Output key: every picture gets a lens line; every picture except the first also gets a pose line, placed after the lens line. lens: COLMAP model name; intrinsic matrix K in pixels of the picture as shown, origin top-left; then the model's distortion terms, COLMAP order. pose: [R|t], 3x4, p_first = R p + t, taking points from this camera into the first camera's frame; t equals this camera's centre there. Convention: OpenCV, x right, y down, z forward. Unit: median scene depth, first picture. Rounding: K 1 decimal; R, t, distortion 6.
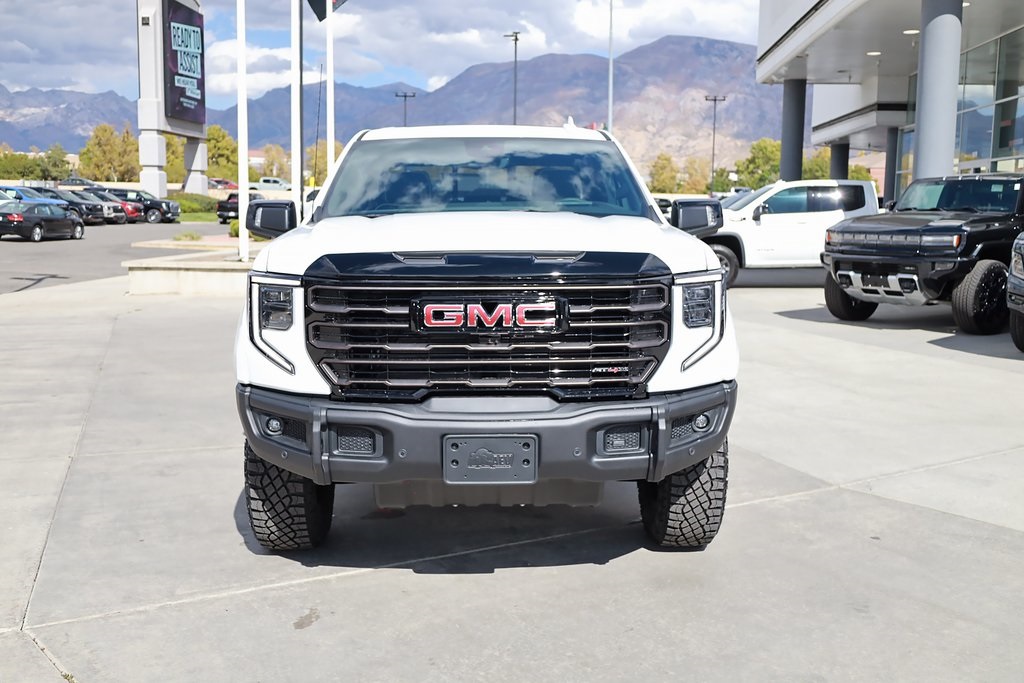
lens RADIAL K [[1040.0, 0, 512.0], [0, 1040.0, 341.5], [0, 0, 1]] dist [-0.000188, -0.003038]
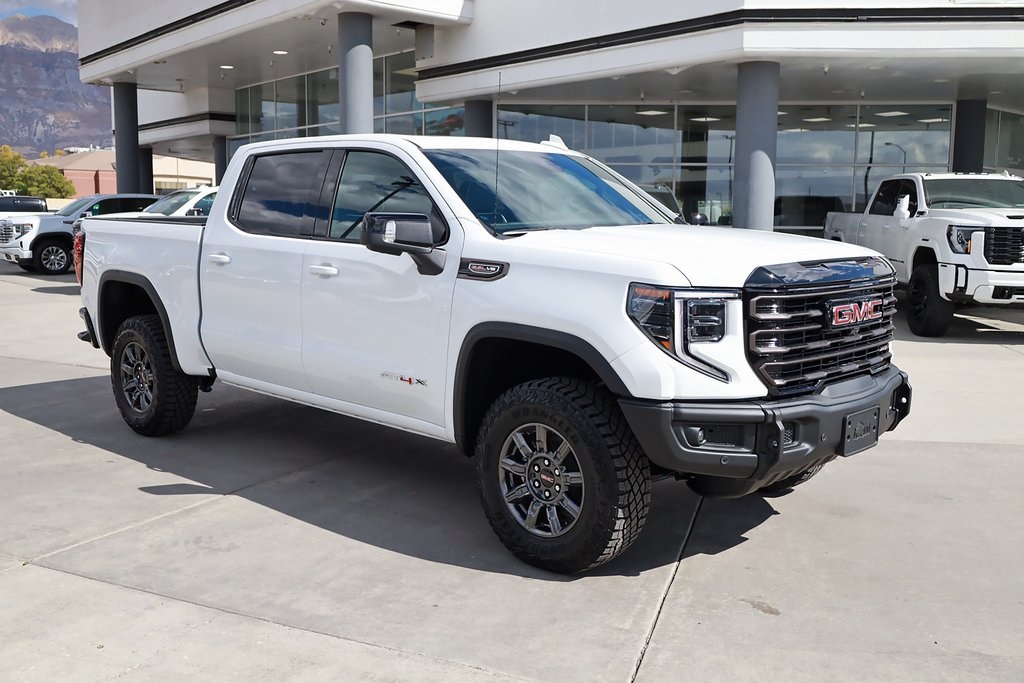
lens RADIAL K [[990.7, 0, 512.0], [0, 990.7, 341.5], [0, 0, 1]] dist [-0.018062, -0.003284]
pose [[0.715385, -0.090505, 0.692845, -1.017142], [0.086316, 0.995428, 0.040906, -0.066915], [-0.693379, 0.030540, 0.719926, 0.416599]]
